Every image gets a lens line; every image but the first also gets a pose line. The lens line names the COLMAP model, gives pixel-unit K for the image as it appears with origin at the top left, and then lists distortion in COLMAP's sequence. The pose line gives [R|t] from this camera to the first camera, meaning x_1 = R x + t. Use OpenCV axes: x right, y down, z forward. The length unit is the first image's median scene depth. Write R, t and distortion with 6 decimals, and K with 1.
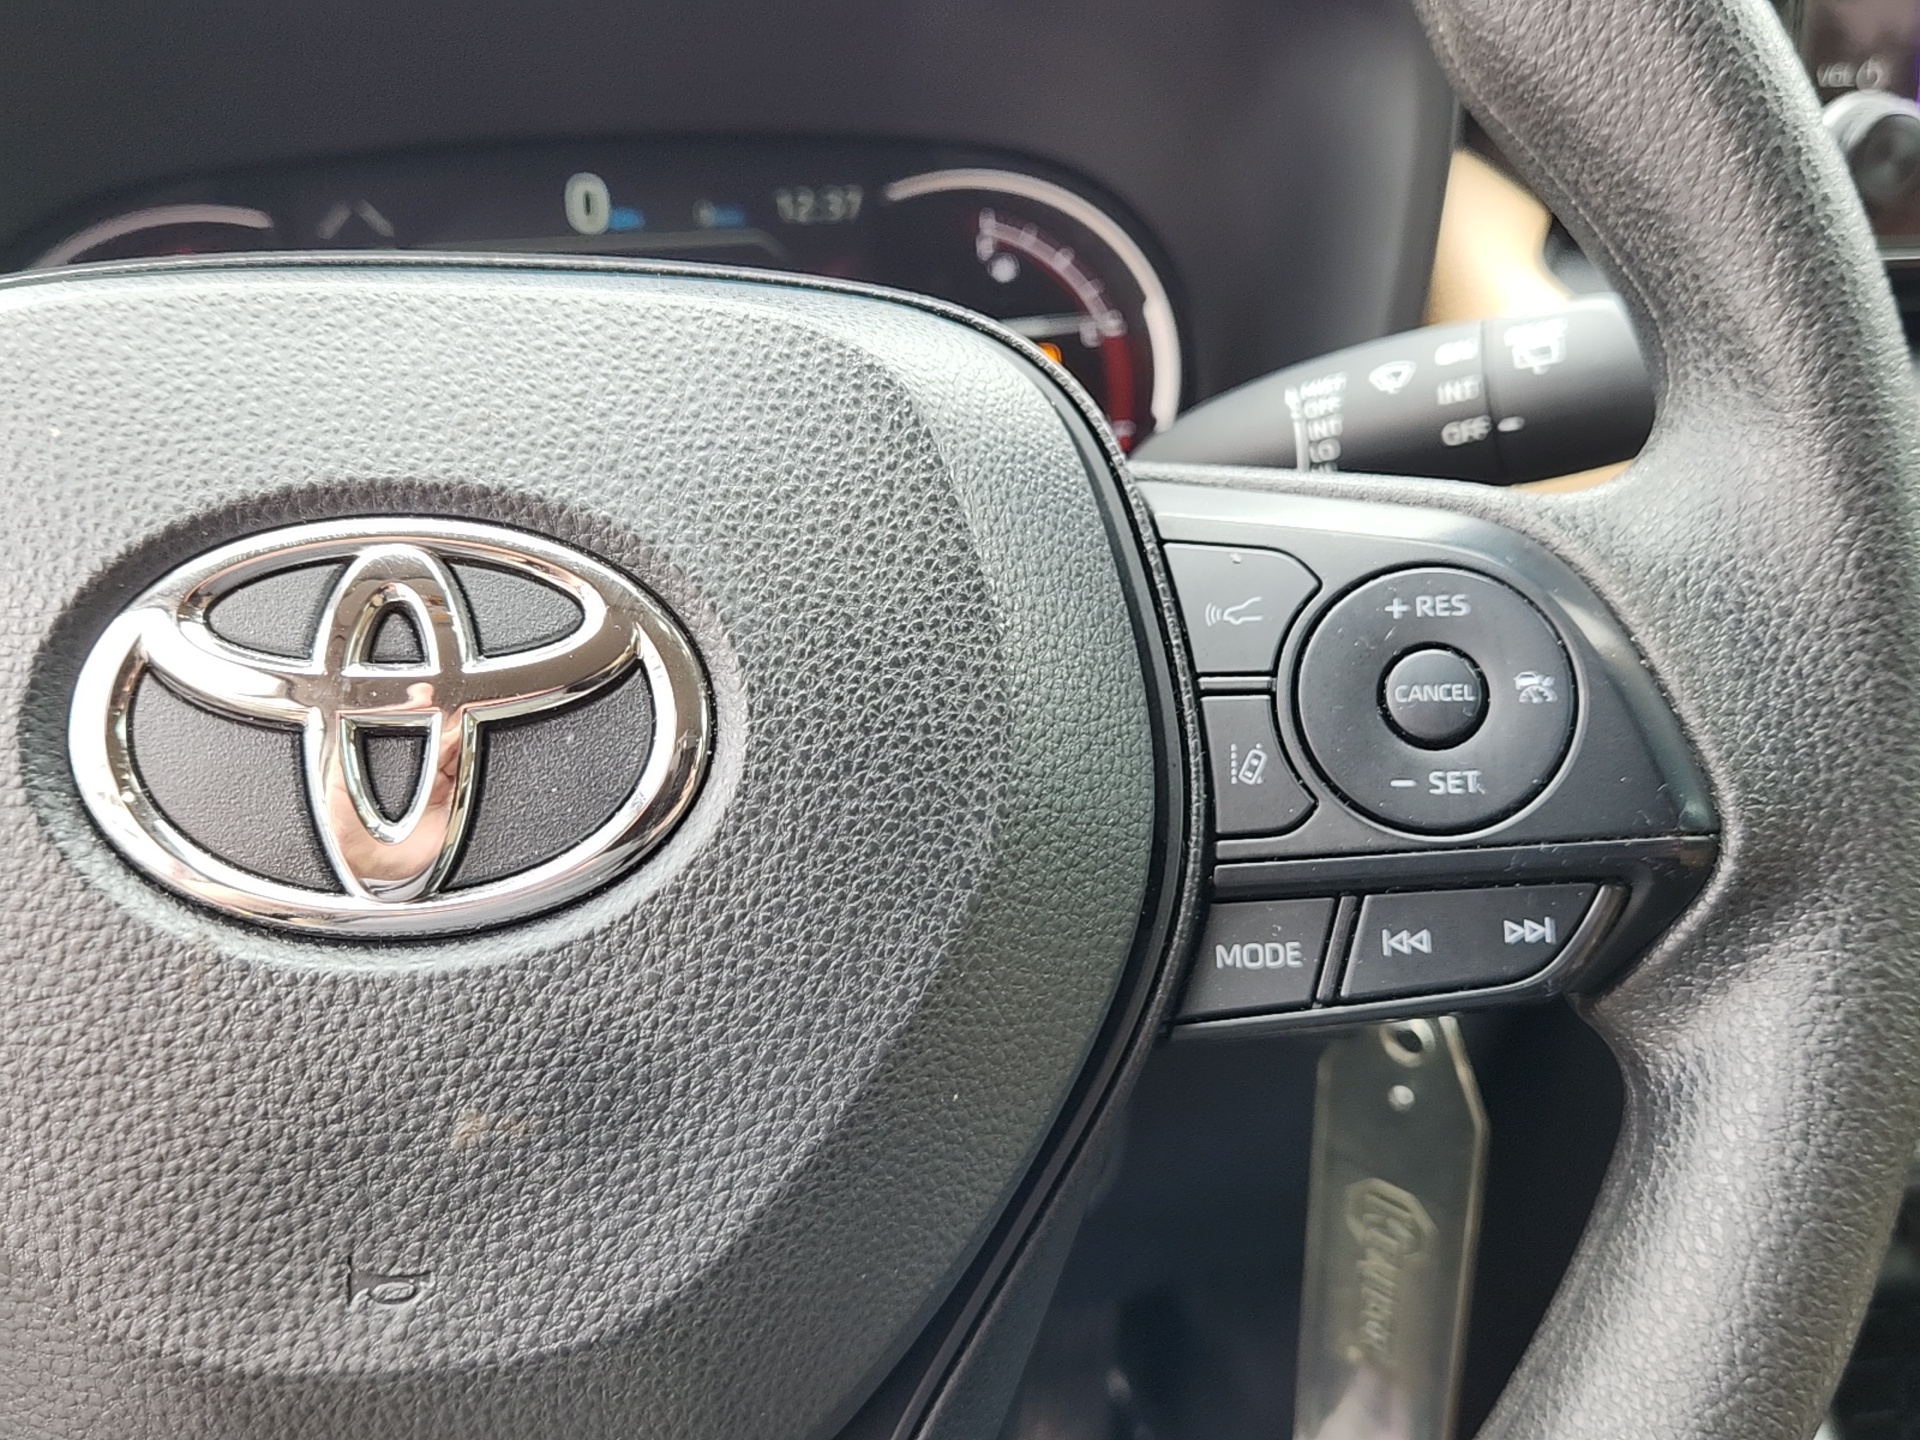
lens RADIAL K [[1892.6, 0, 960.0], [0, 1892.6, 720.0], [0, 0, 1]] dist [0.070710, -0.159495]
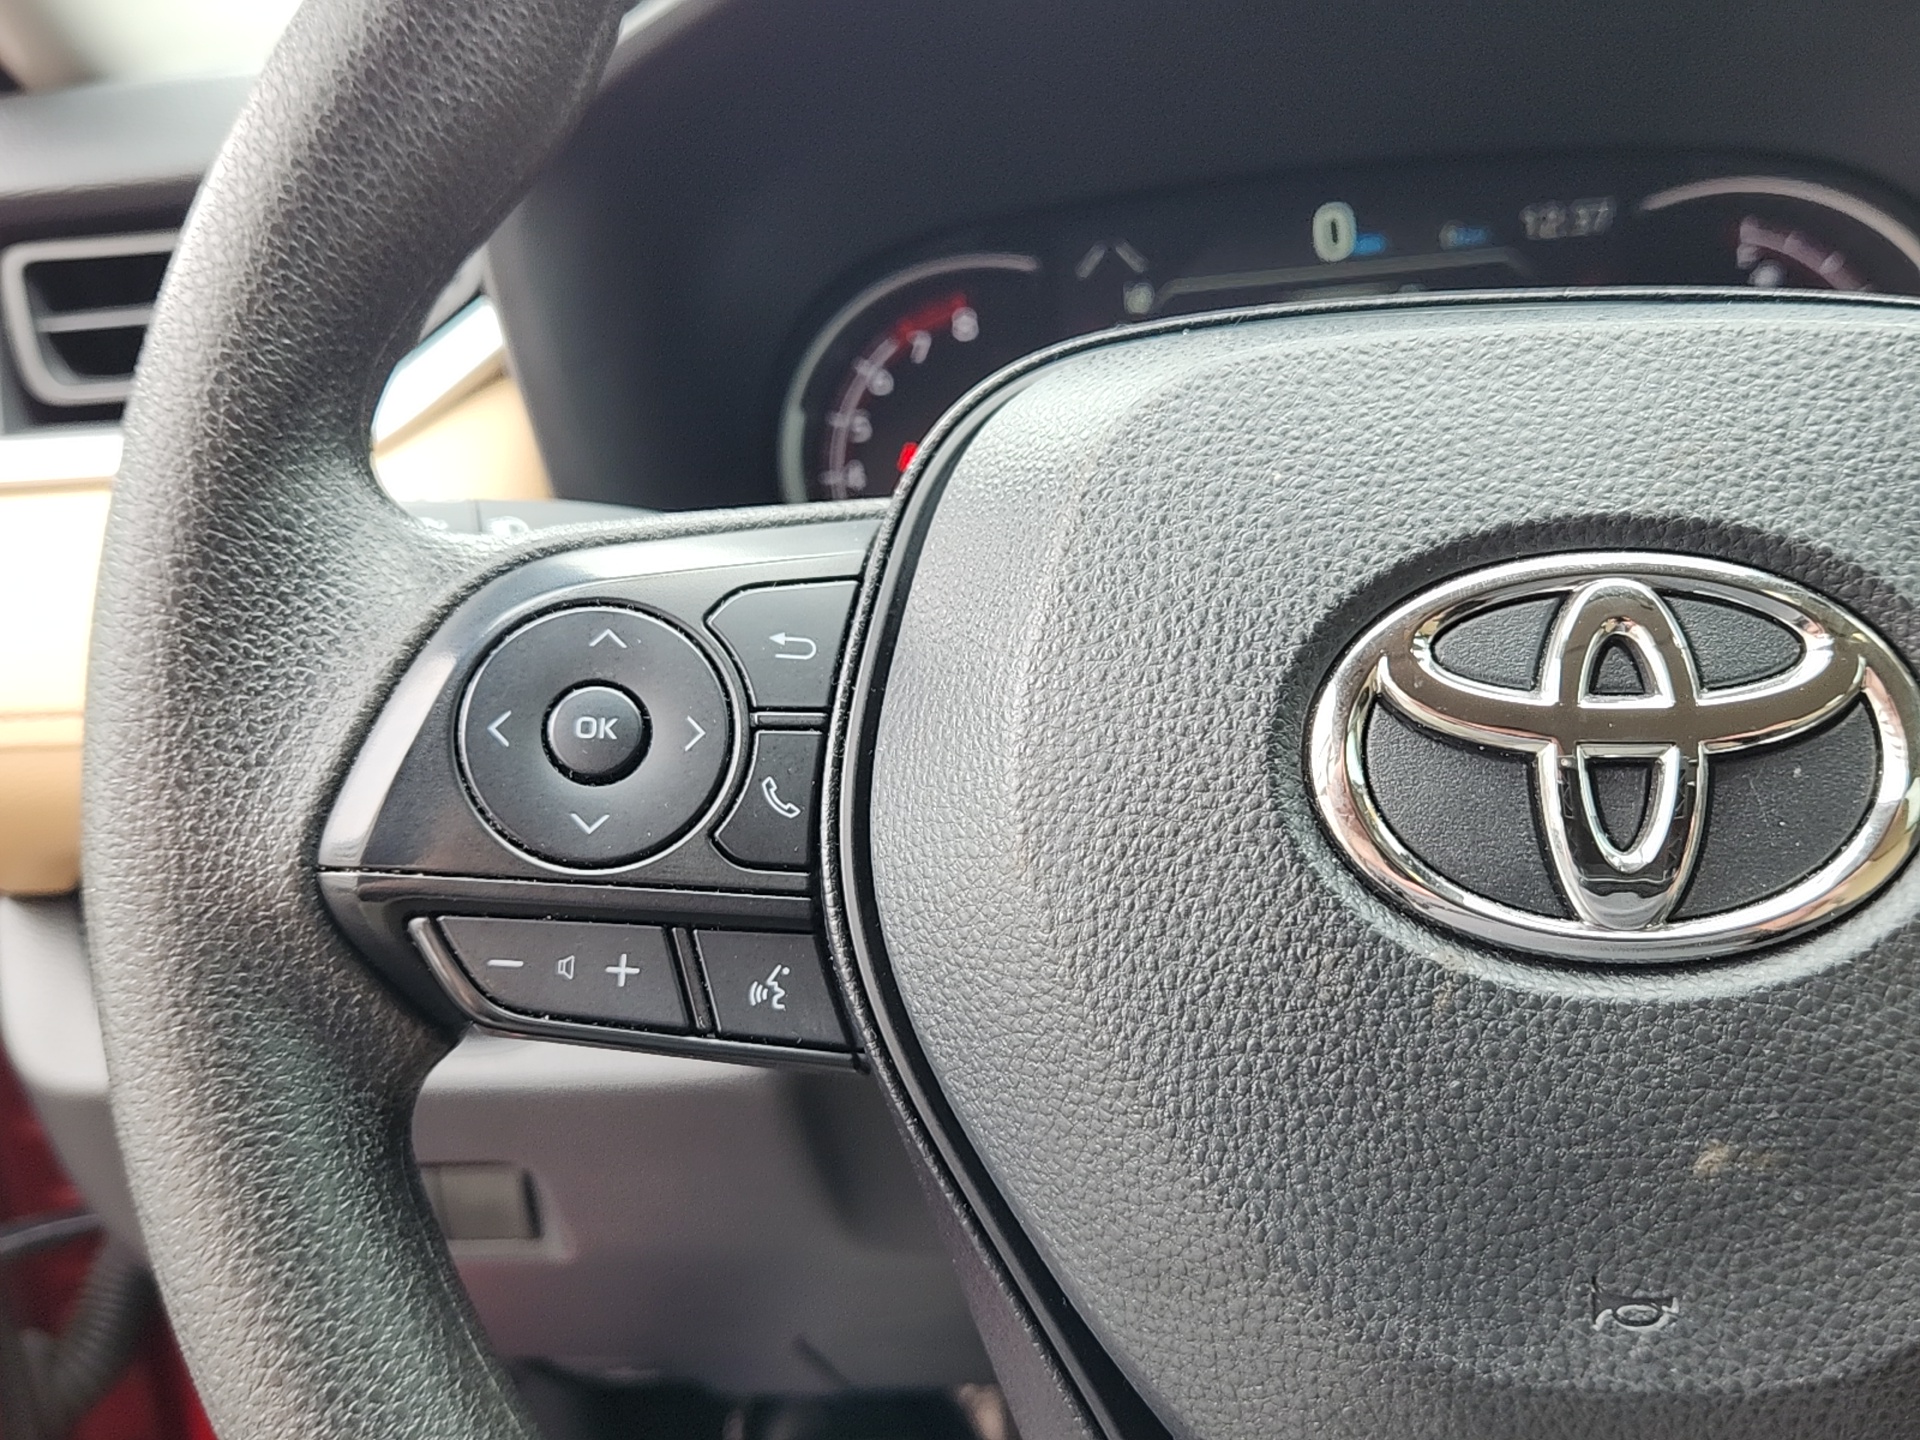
lens RADIAL K [[1892.6, 0, 960.0], [0, 1892.6, 720.0], [0, 0, 1]] dist [0.070710, -0.159495]
pose [[0.974811, 0.009702, -0.222820, -0.420494], [-0.011470, 0.999912, -0.006640, -0.005883], [0.222736, 0.009028, 0.974837, -0.073105]]
